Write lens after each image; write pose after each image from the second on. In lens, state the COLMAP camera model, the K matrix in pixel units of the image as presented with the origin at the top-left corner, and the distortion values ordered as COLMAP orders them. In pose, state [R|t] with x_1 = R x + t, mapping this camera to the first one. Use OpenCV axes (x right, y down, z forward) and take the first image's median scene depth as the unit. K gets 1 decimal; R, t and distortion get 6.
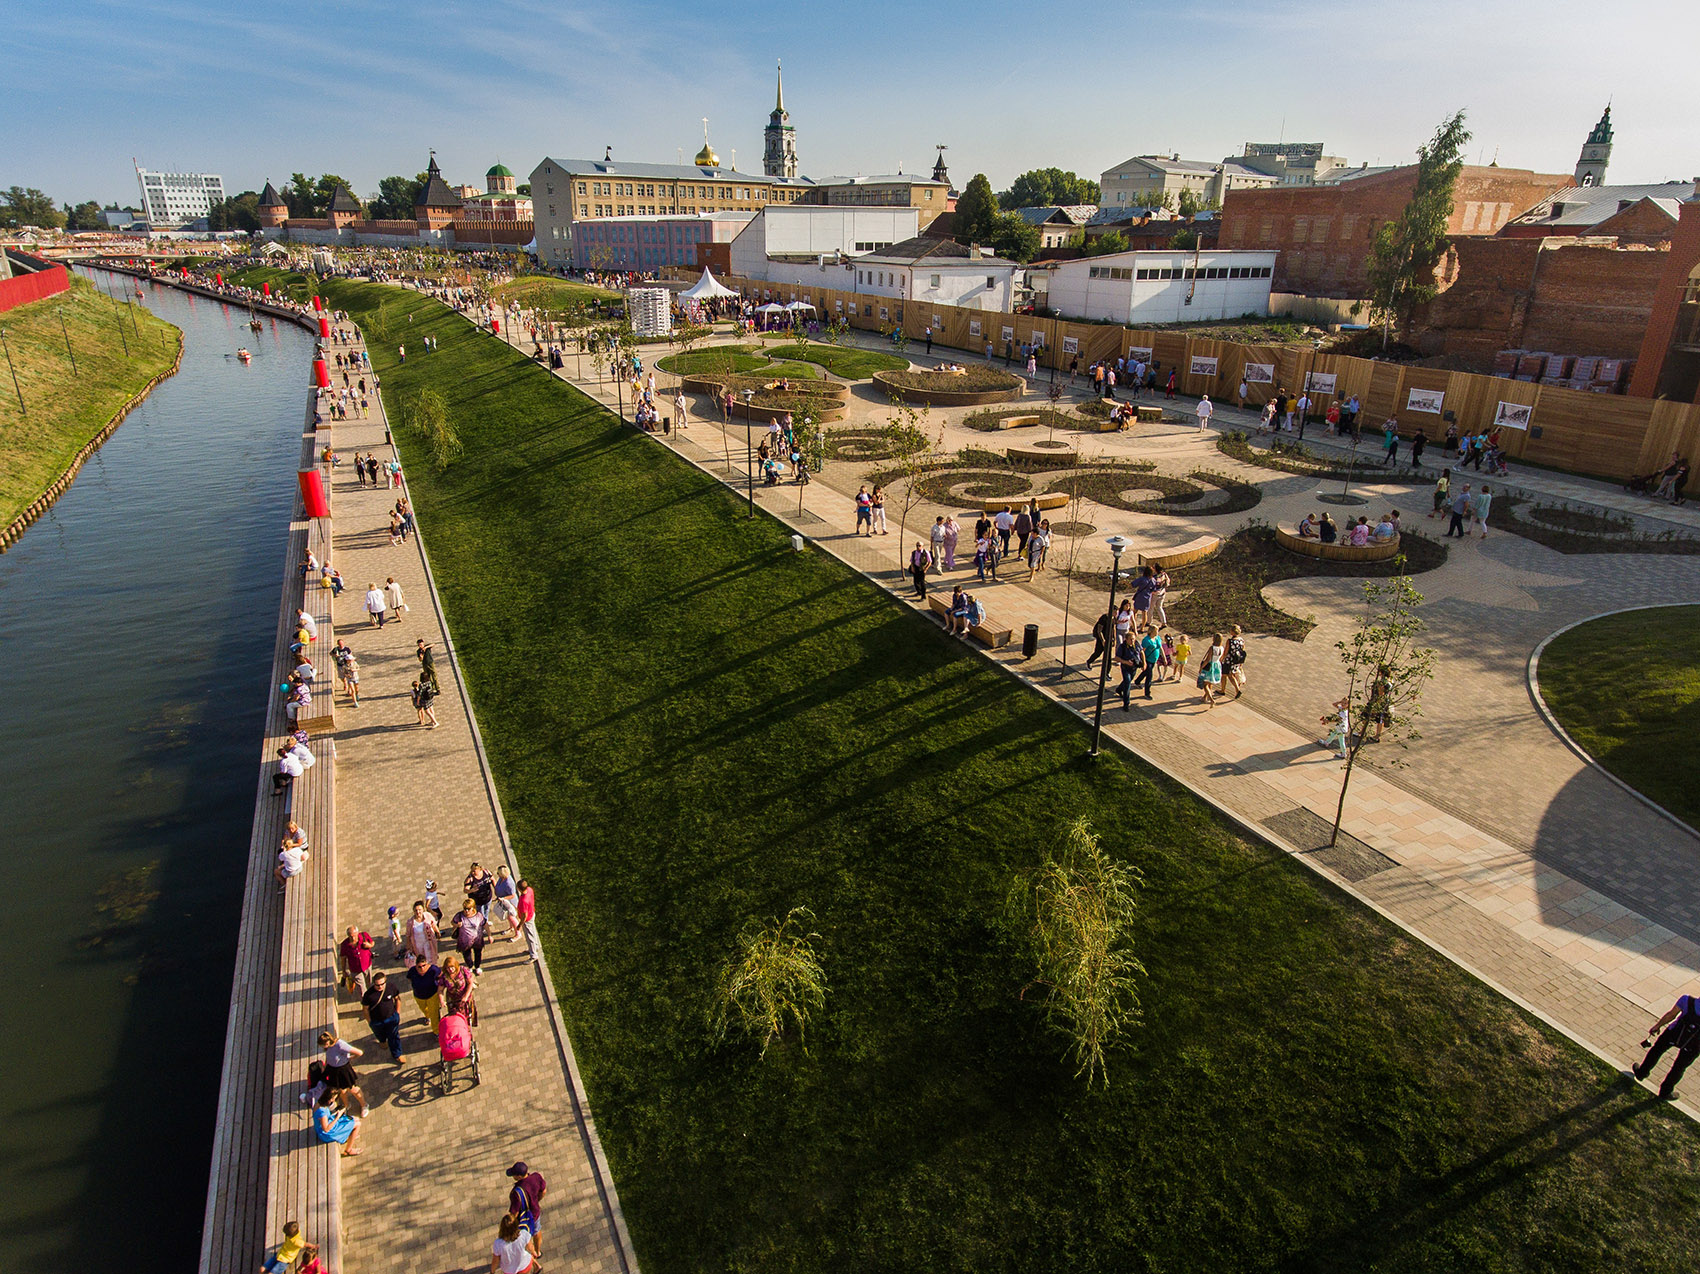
lens RADIAL K [[1084.3, 0, 848.6], [0, 1084.3, 639.7], [0, 0, 1]] dist [-0.000034, -0.003644]
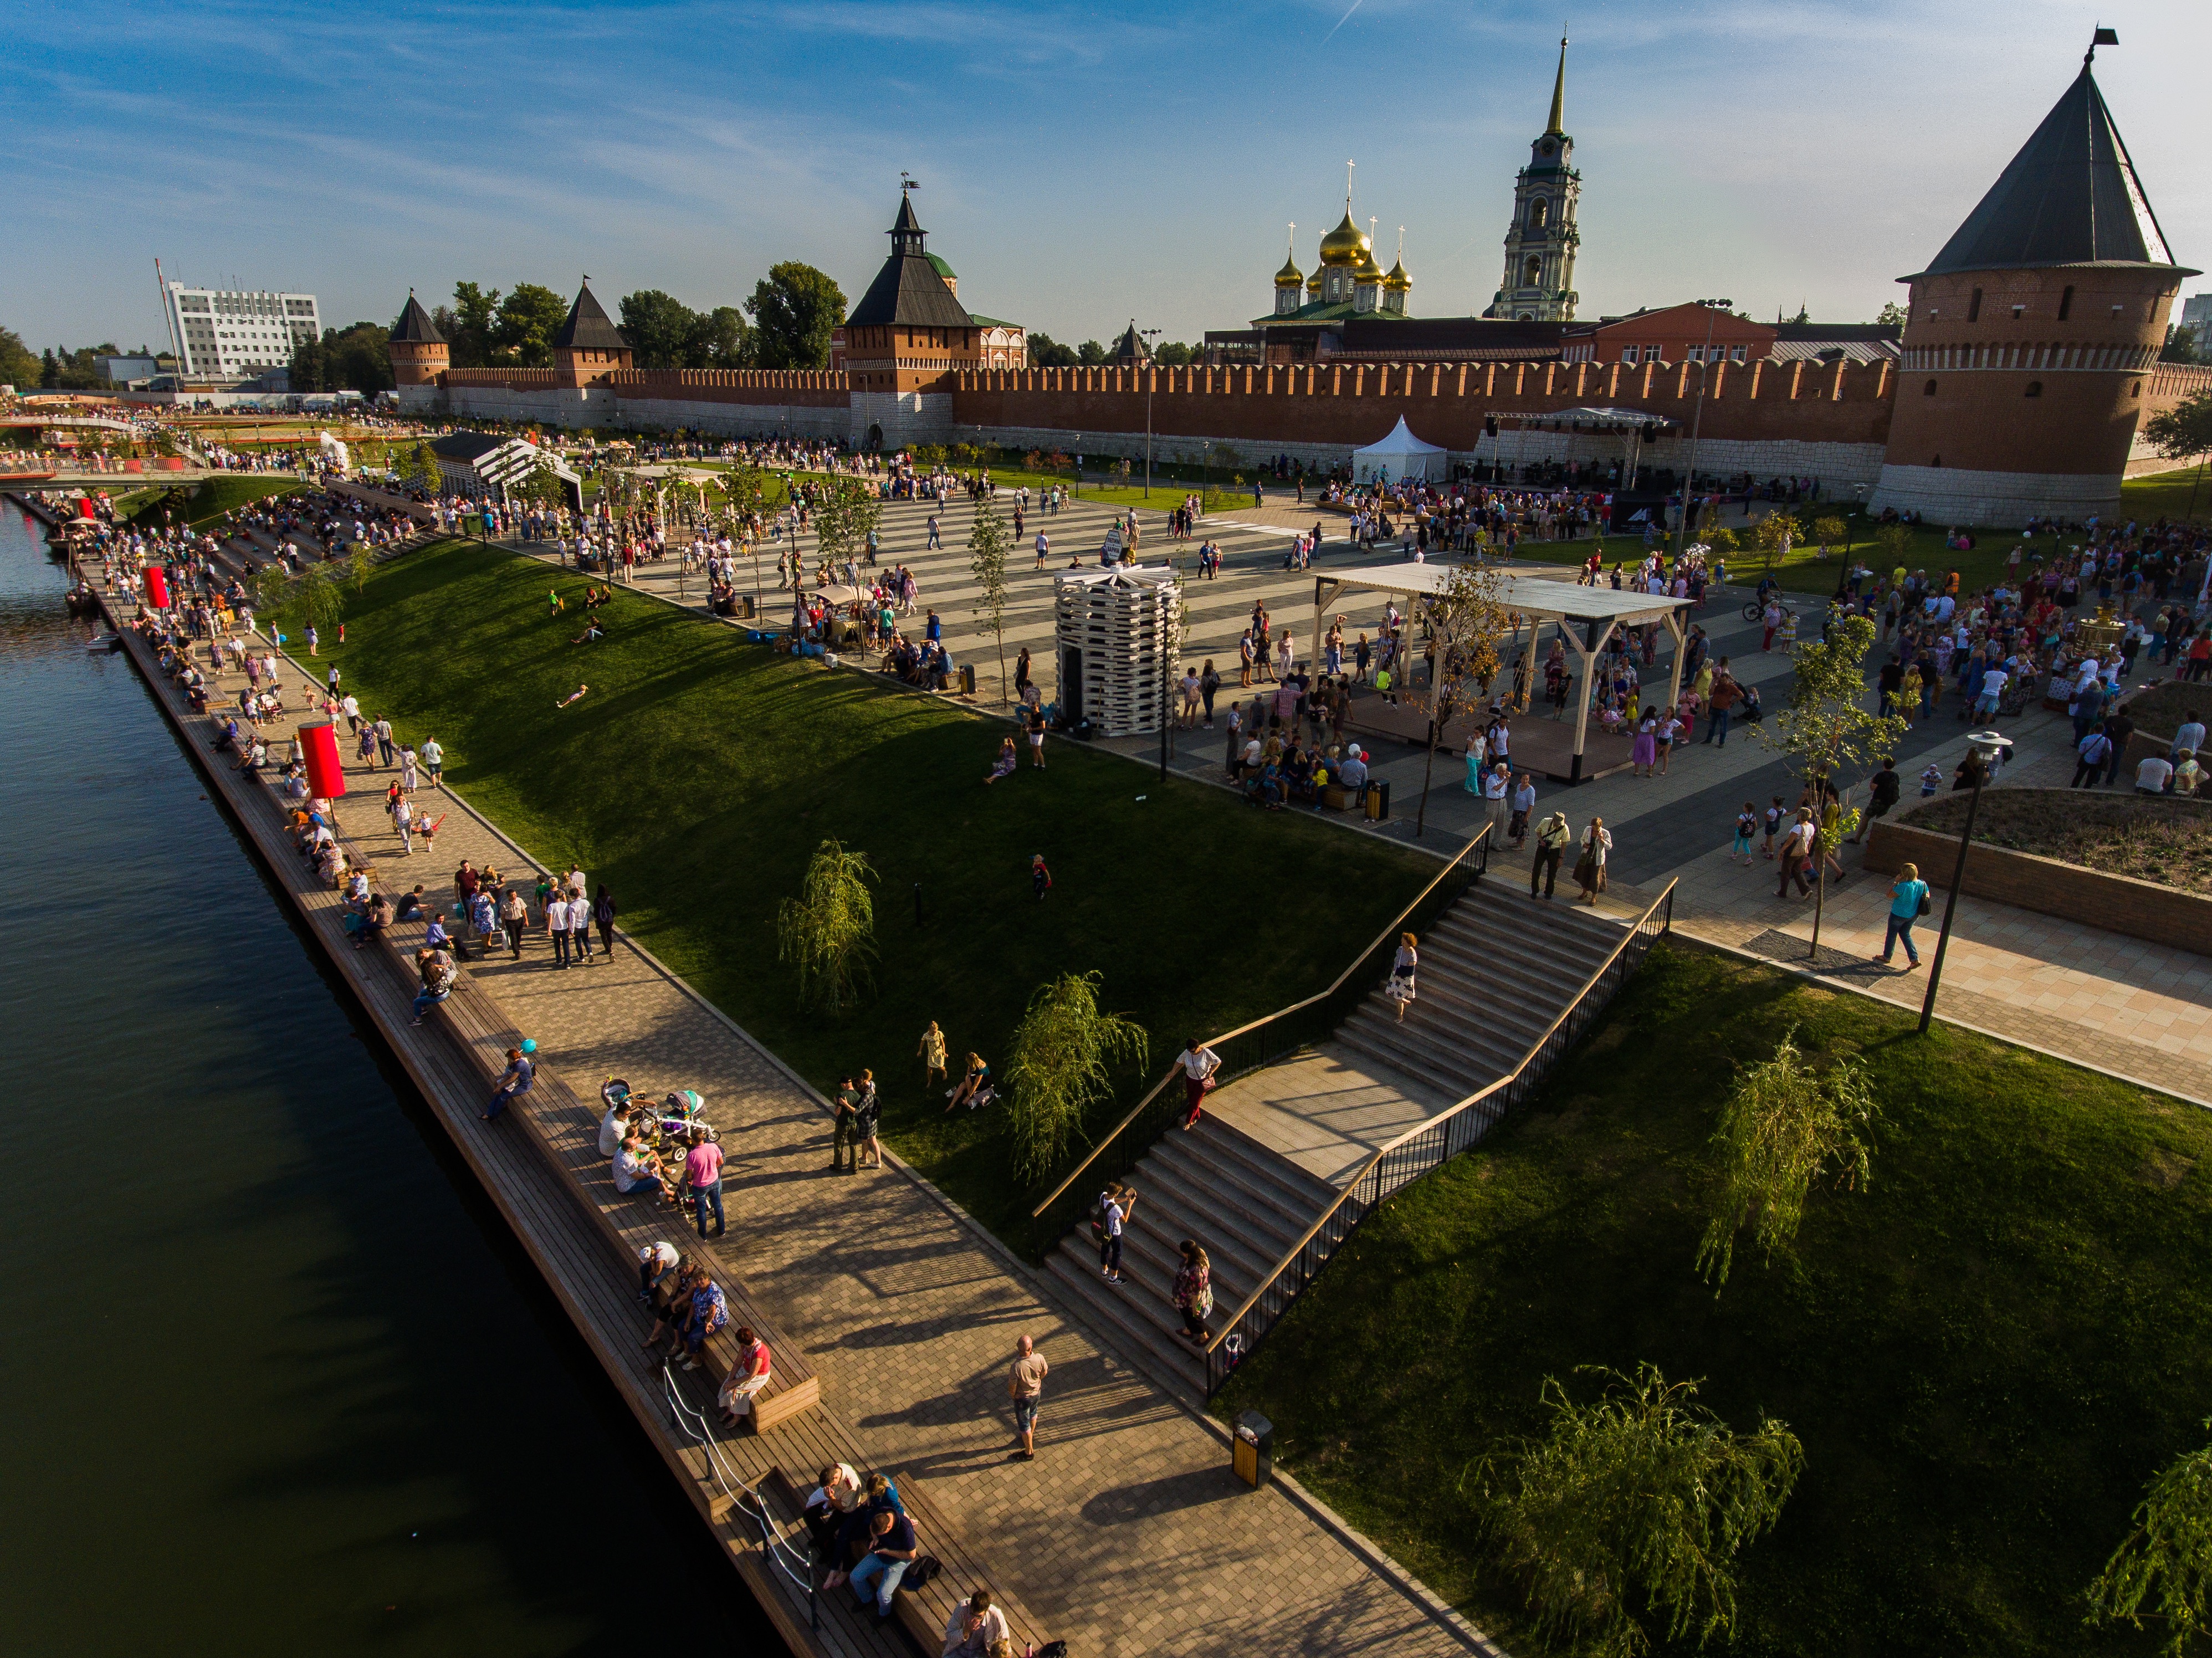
lens RADIAL K [[1410.9, 0, 1105.1], [0, 1410.9, 833.1], [0, 0, 1]] dist [-0.000034, -0.003644]
pose [[0.999994, 0.002992, -0.001851, -0.185070], [-0.003094, 0.998324, -0.057790, -0.120084], [0.001675, 0.057795, 0.998327, 0.316704]]
